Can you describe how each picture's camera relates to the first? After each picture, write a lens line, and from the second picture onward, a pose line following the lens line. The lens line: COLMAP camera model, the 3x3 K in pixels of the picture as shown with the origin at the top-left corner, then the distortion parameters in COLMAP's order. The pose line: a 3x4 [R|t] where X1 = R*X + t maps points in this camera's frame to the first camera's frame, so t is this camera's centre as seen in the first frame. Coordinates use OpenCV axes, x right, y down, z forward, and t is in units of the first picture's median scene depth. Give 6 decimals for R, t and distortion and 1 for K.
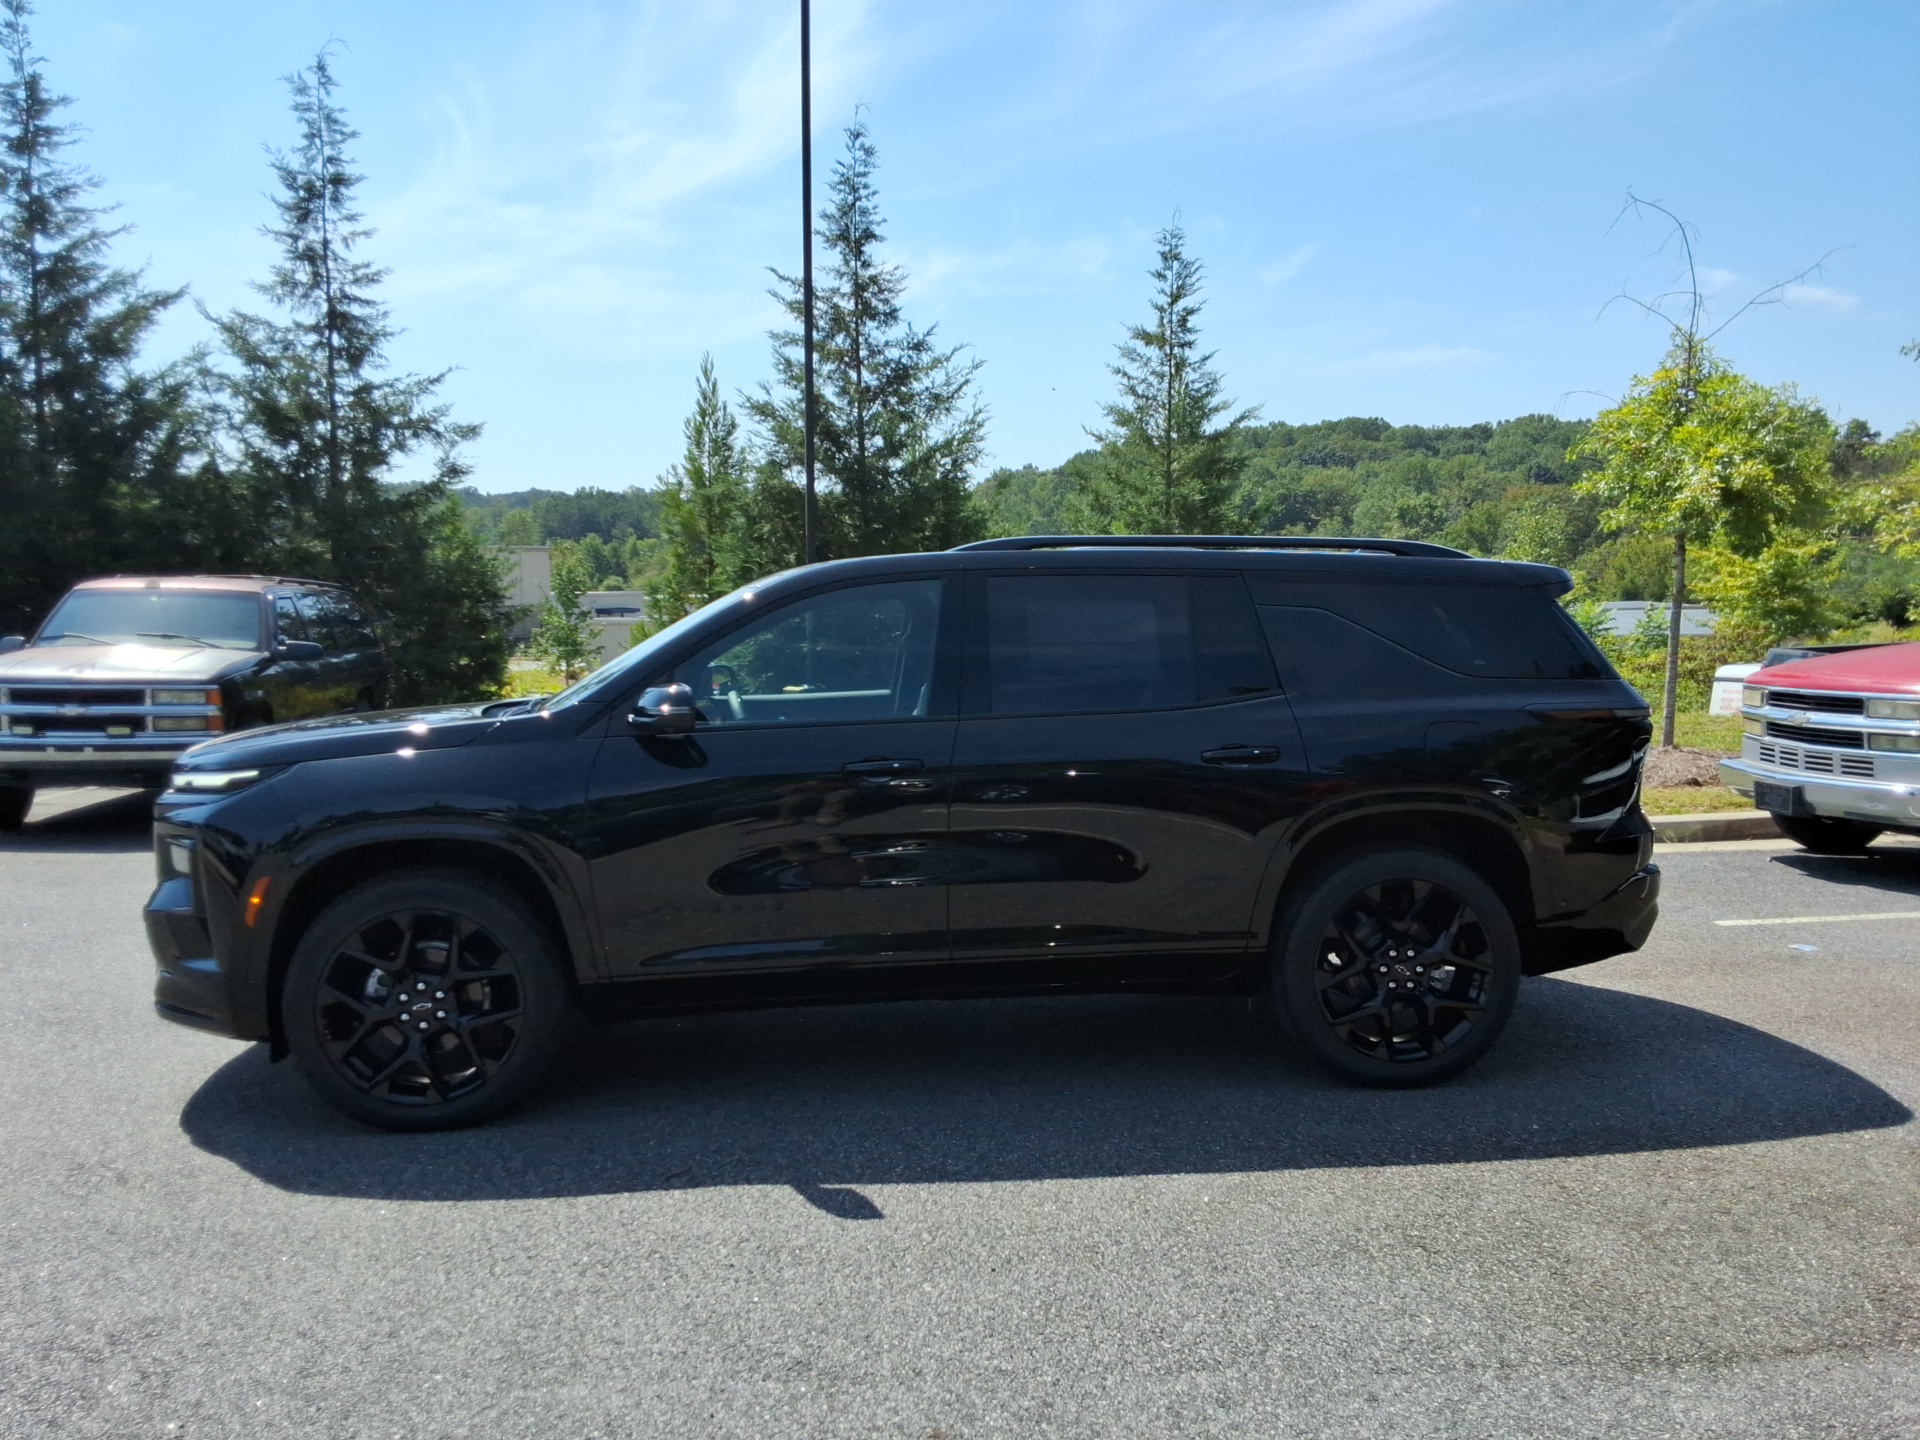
lens RADIAL K [[1580.3, 0, 965.5], [0, 1580.3, 757.3], [0, 0, 1]] dist [0.114426, -0.191726]
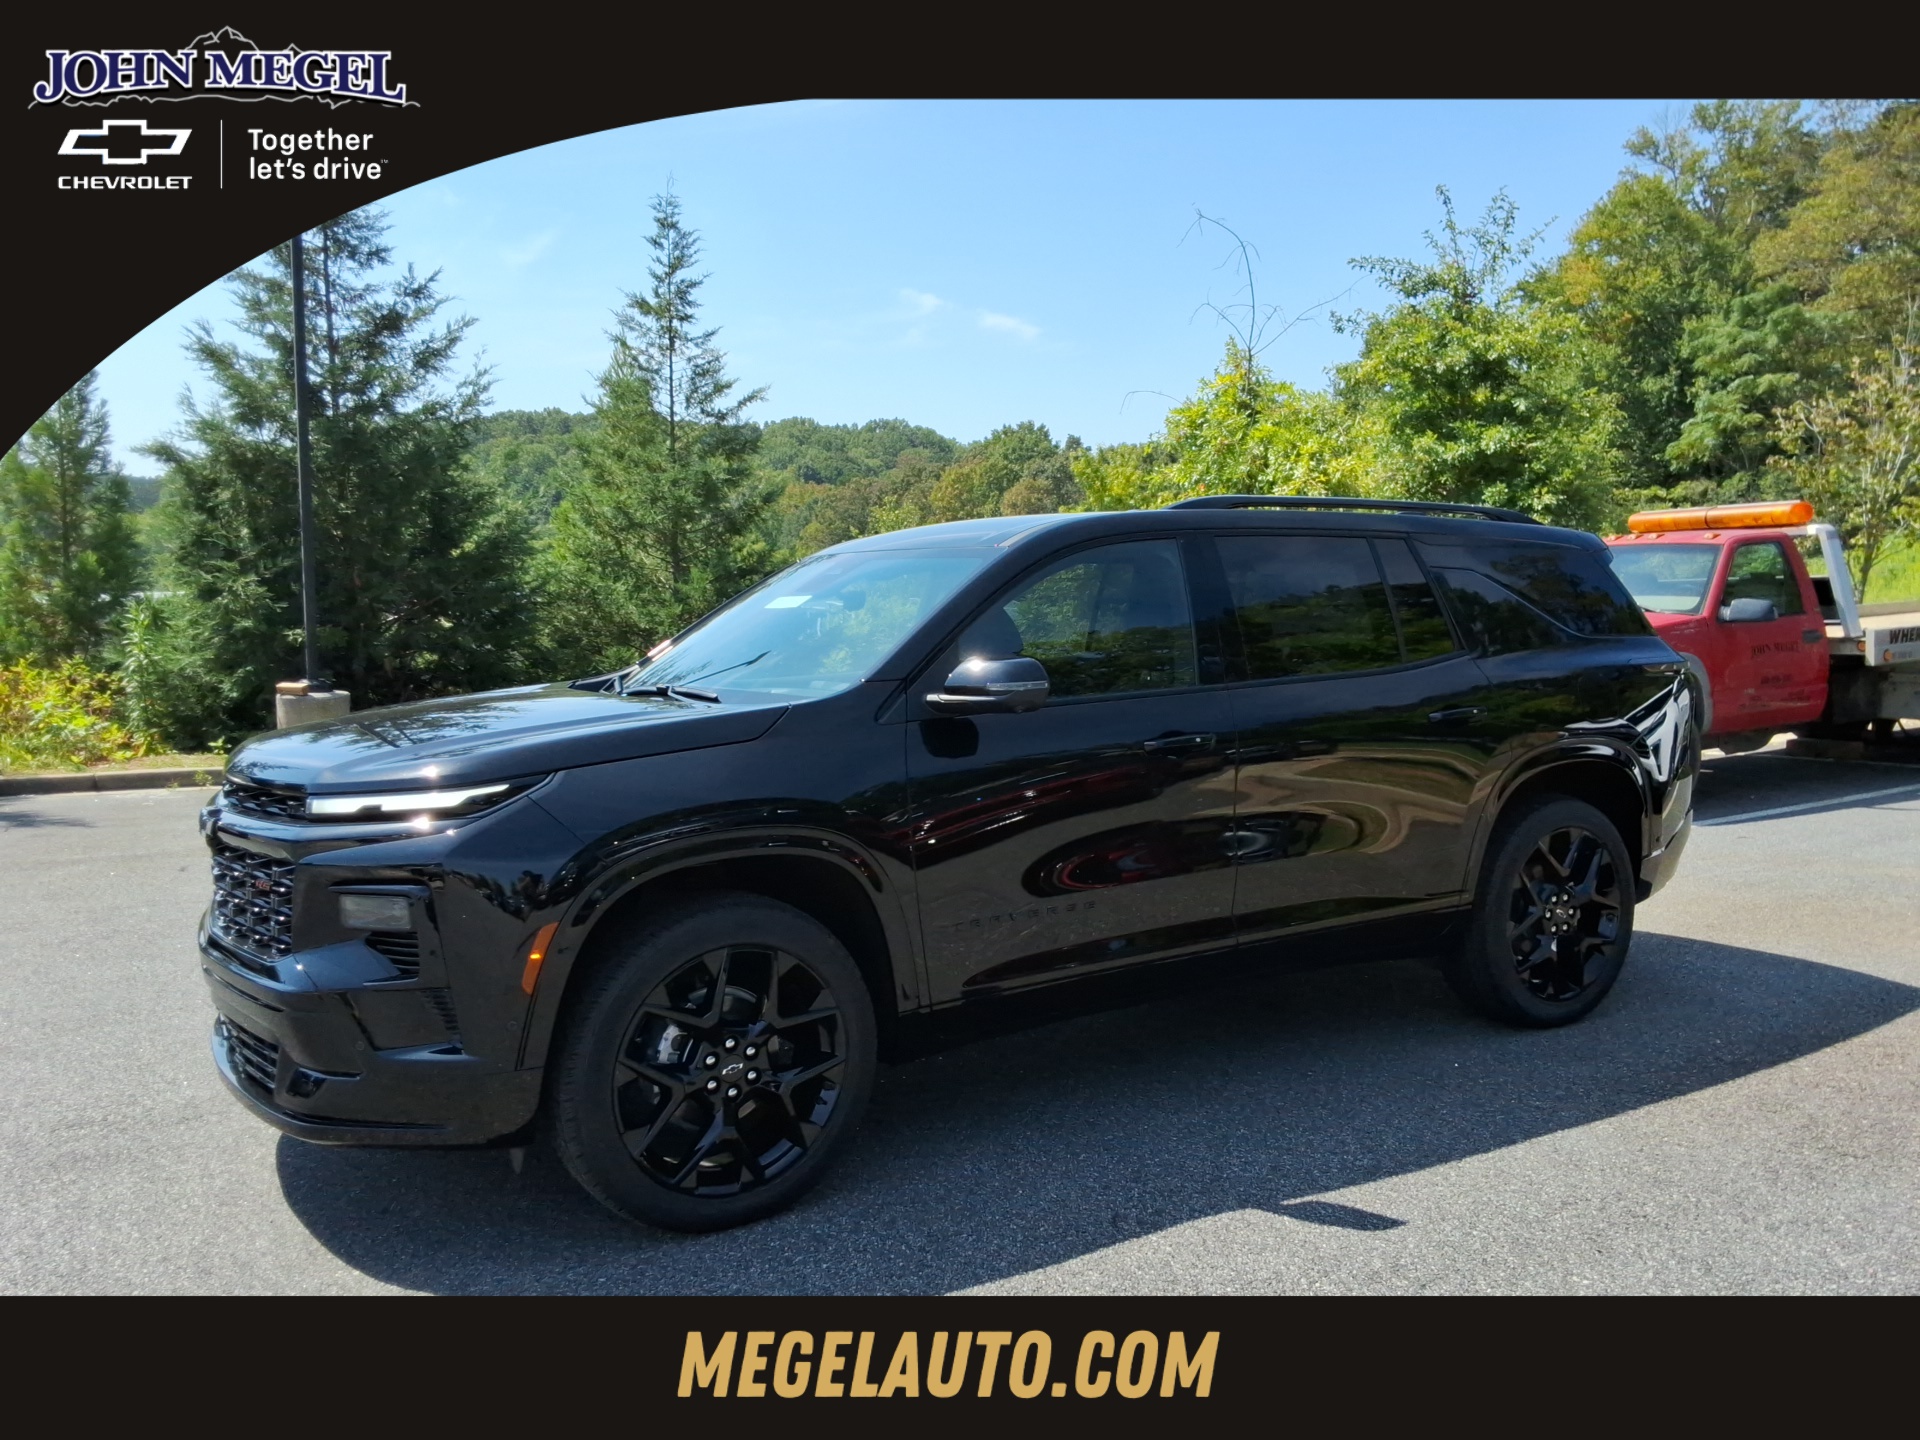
lens RADIAL K [[1580.3, 0, 965.5], [0, 1580.3, 757.3], [0, 0, 1]] dist [0.114426, -0.191726]
pose [[0.891658, -0.047428, 0.450219, -0.164870], [0.045335, 0.998853, 0.015437, -0.001500], [-0.450434, 0.006646, 0.892785, 0.068832]]
